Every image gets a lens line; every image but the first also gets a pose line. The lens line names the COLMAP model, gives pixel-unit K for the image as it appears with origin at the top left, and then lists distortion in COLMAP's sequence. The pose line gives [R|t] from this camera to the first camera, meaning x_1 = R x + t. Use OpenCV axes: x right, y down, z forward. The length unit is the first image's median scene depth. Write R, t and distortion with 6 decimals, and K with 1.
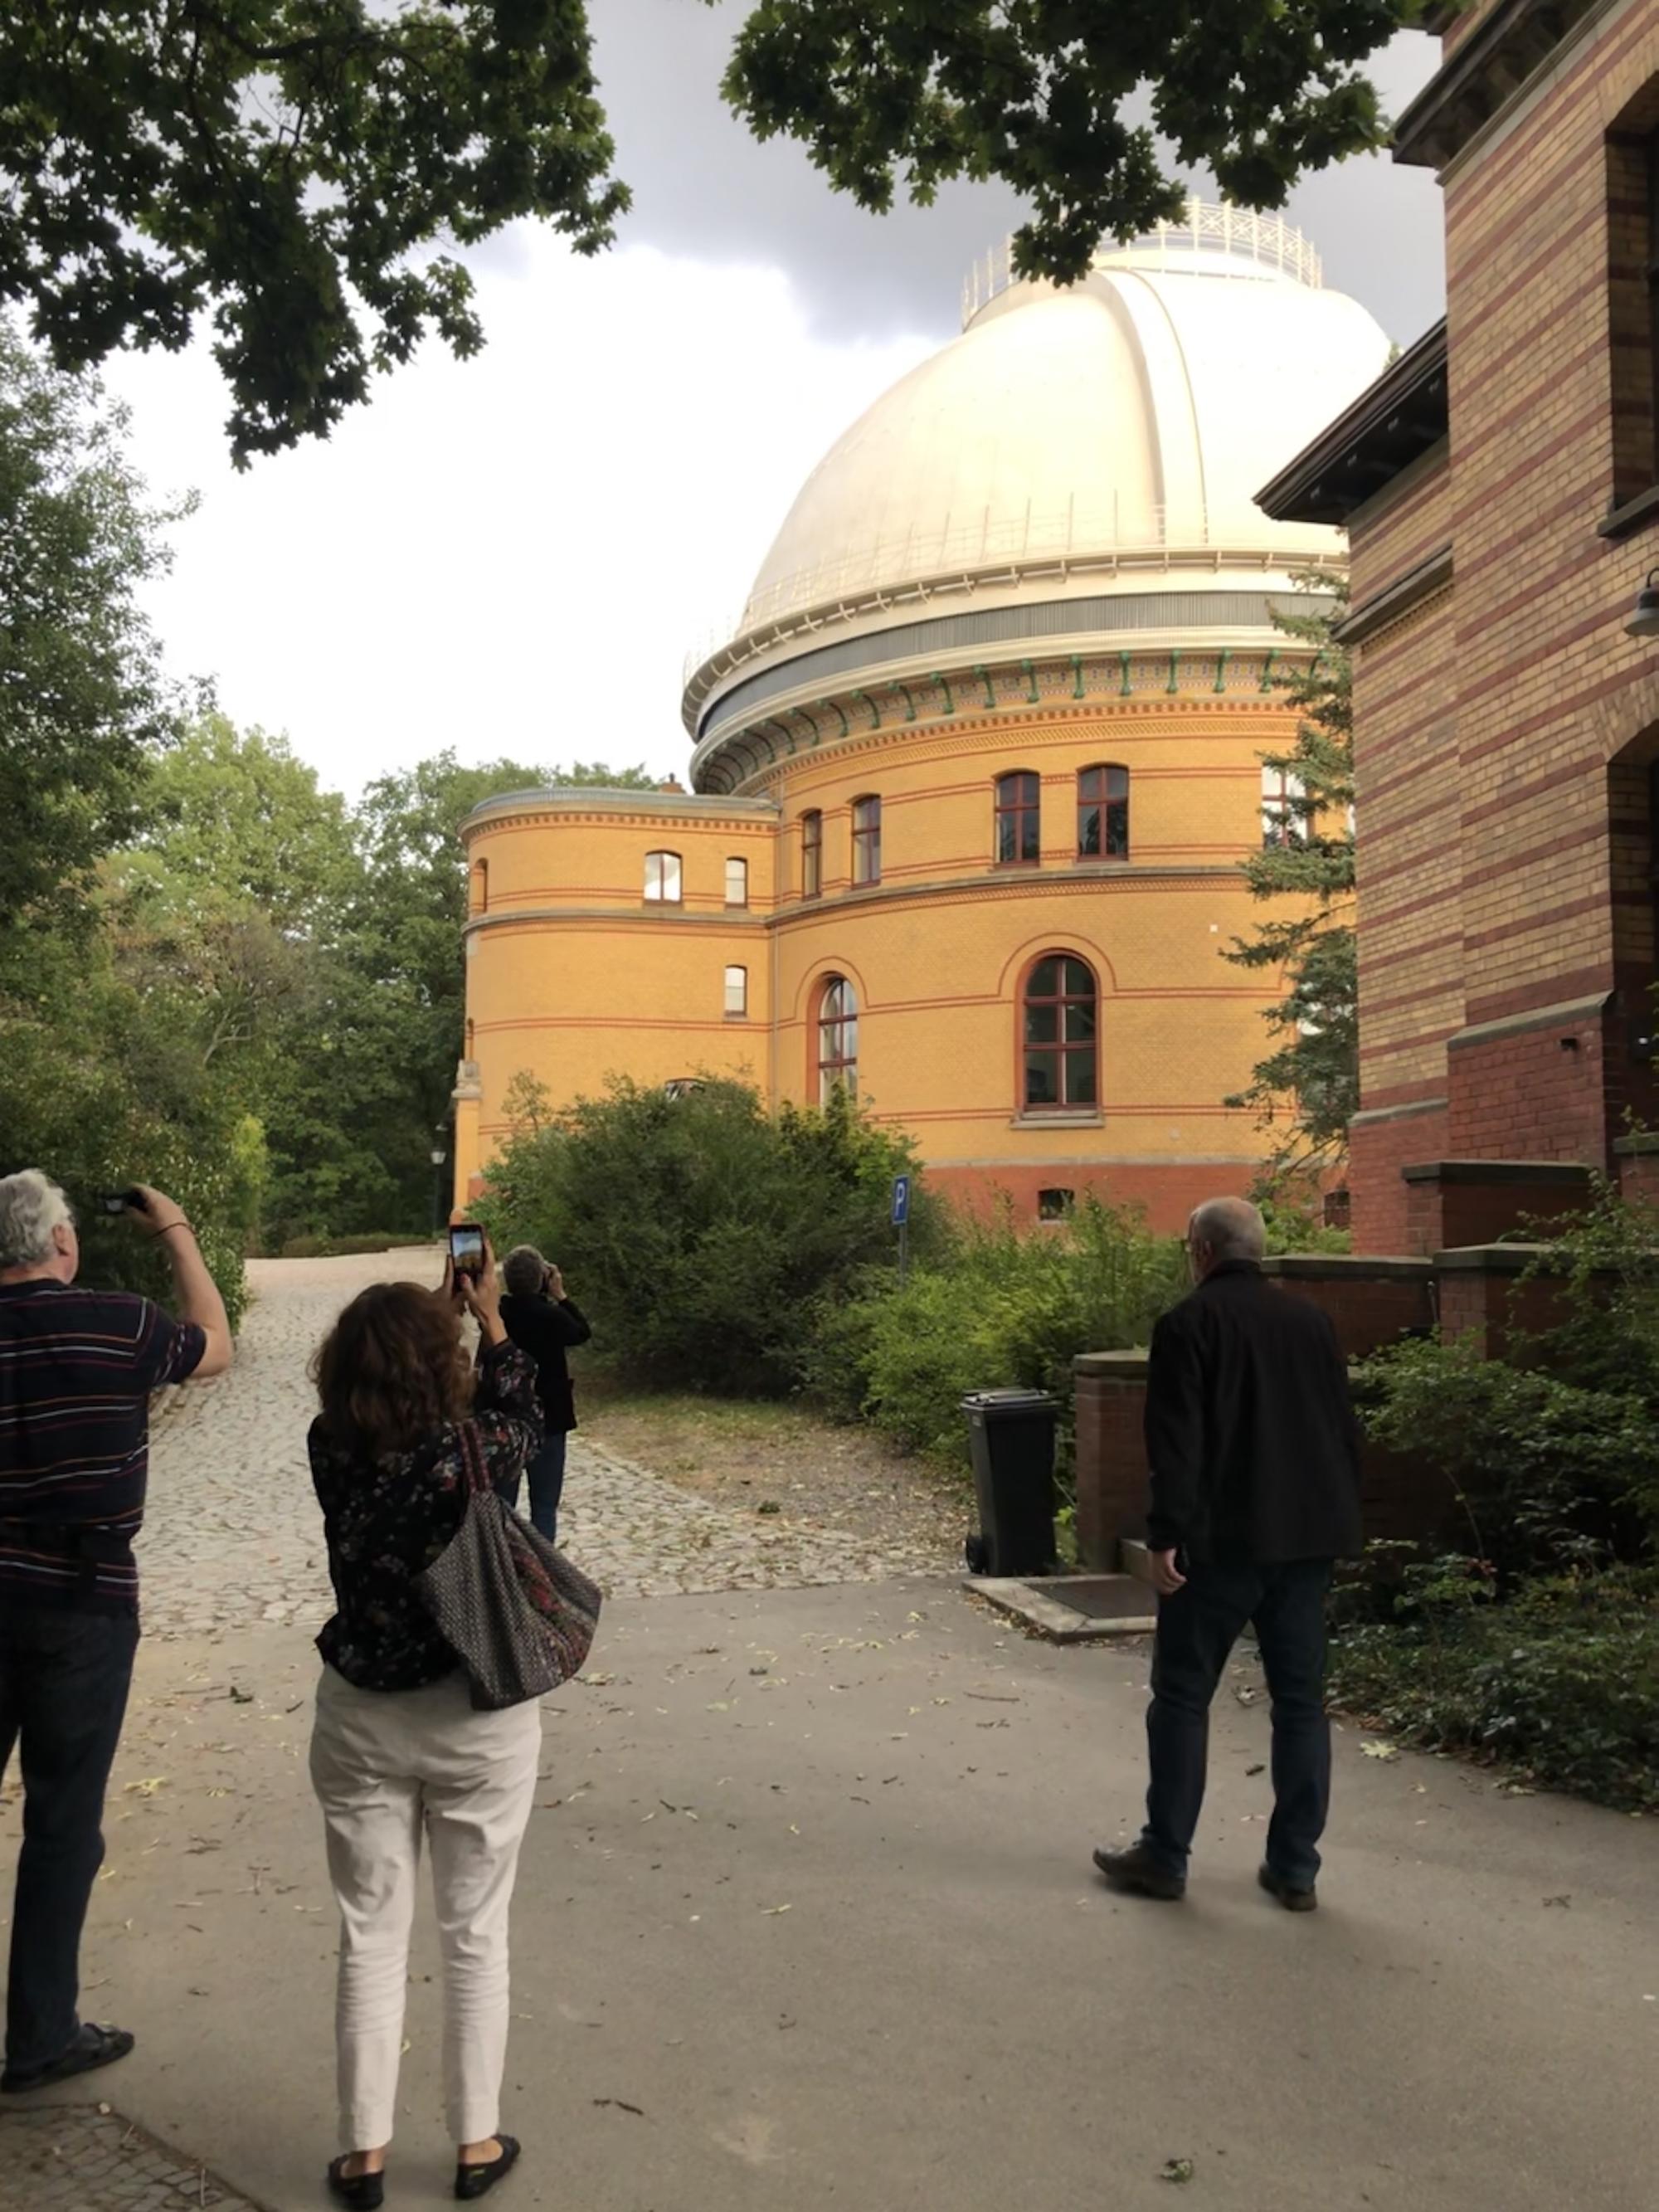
lens RADIAL K [[1952.0, 0, 829.5], [0, 1952.0, 1106.0], [0, 0, 1]] dist [0.179413, -0.608831]
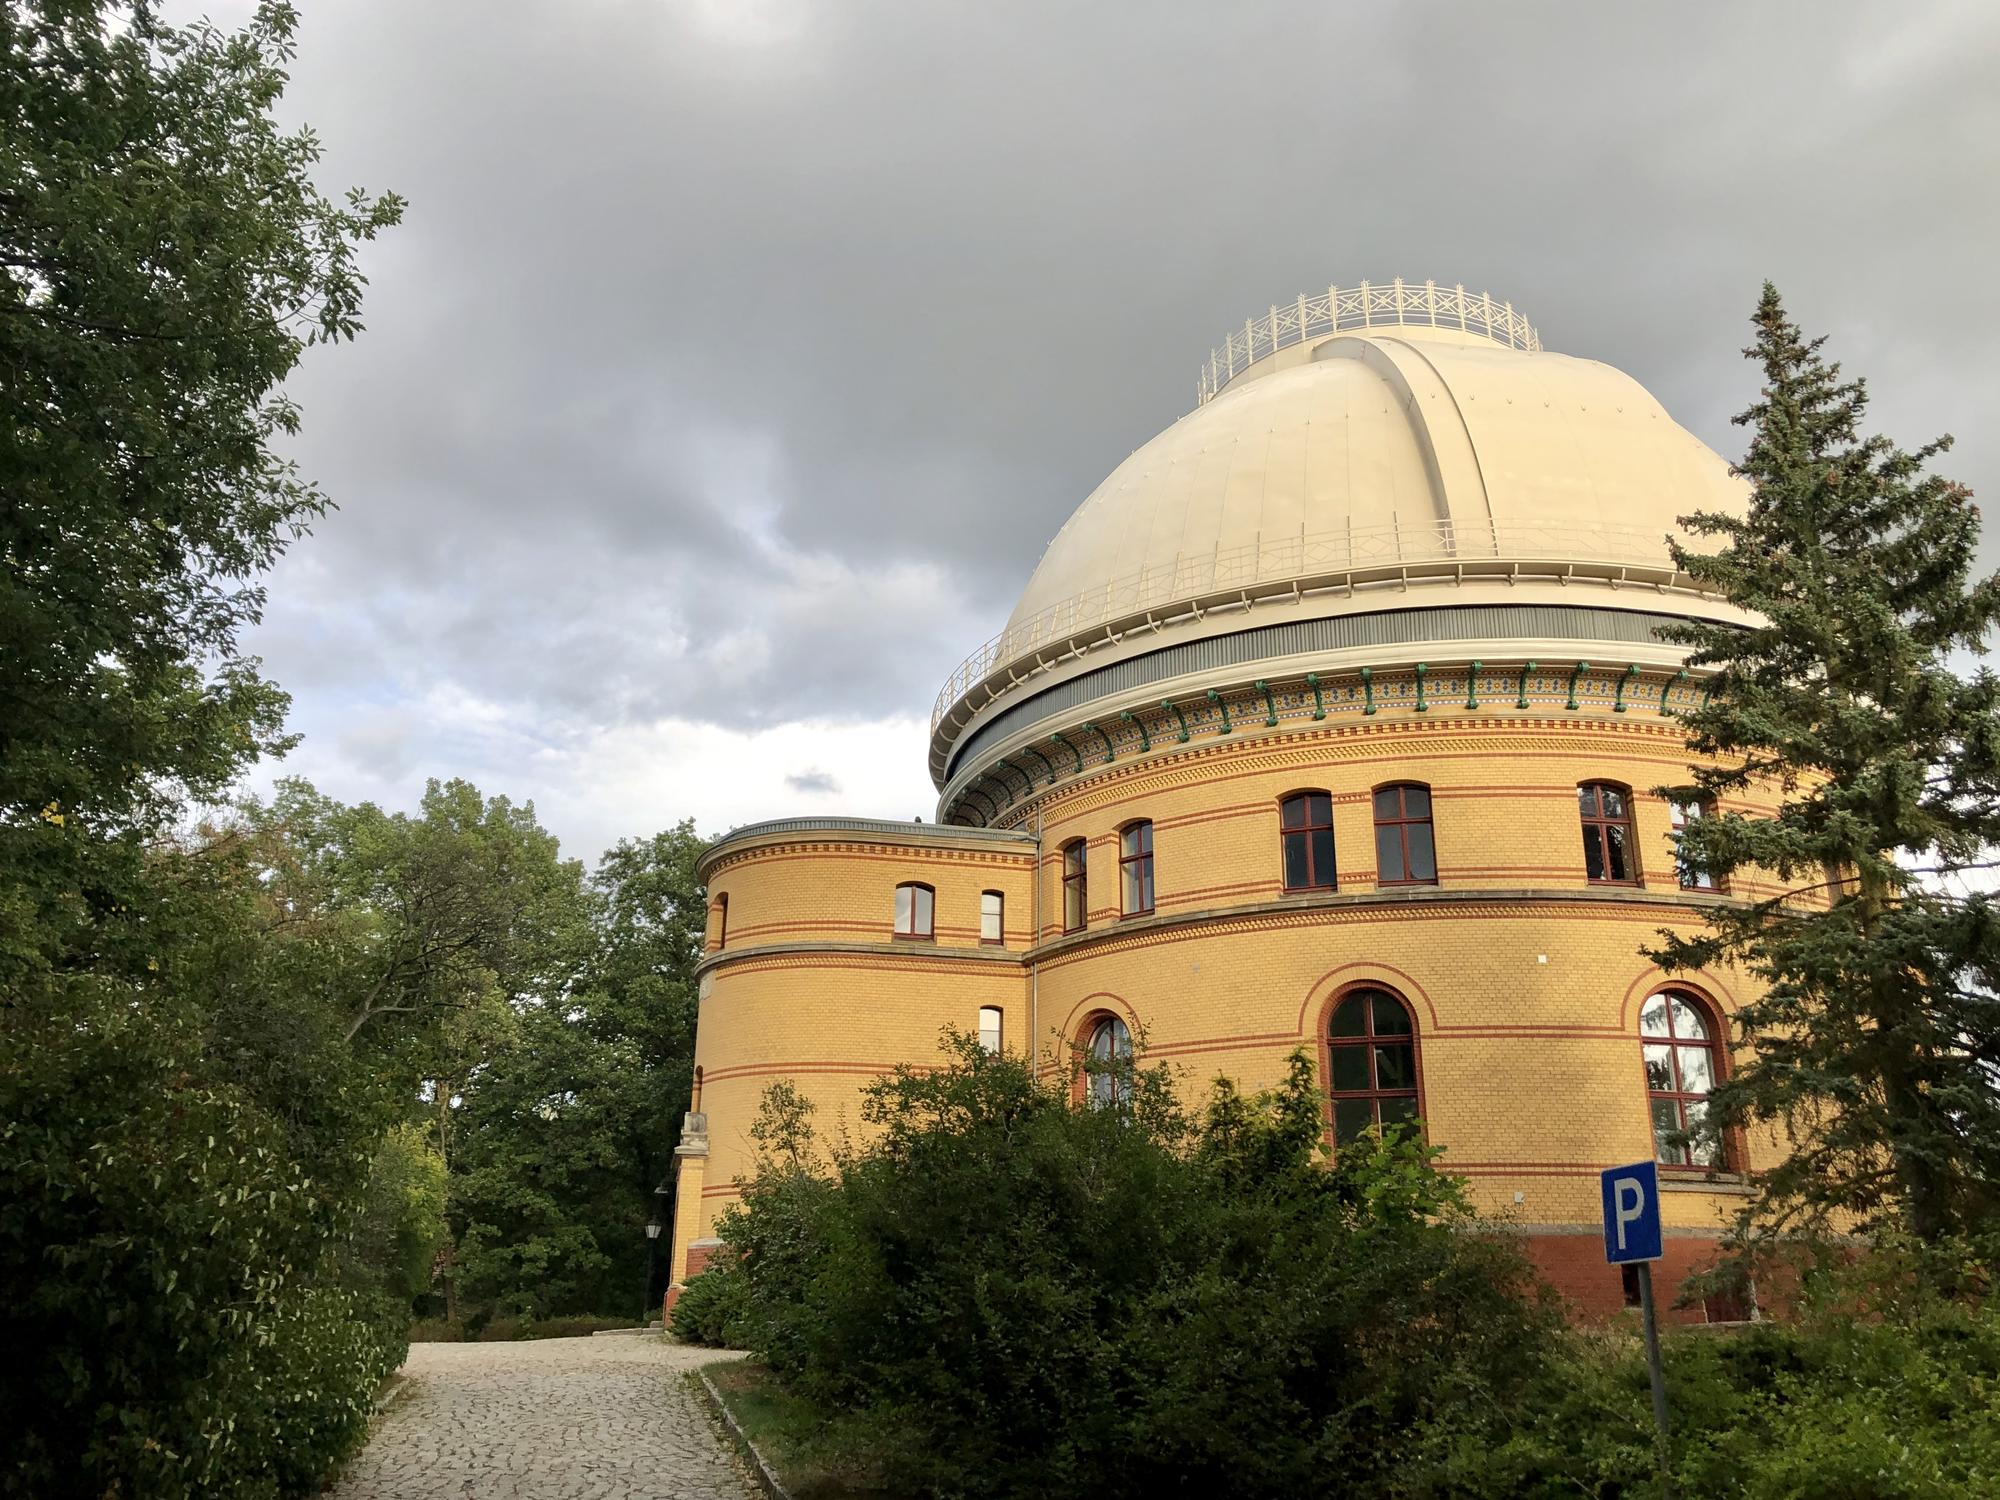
lens RADIAL K [[1765.1, 0, 1000.0], [0, 1765.1, 750.0], [0, 0, 1]] dist [0.179413, -0.608831]
pose [[0.999938, 0.003801, -0.010511, -0.036859], [-0.006243, 0.969969, -0.243150, 0.014309], [0.009272, 0.243201, 0.969932, 0.169674]]
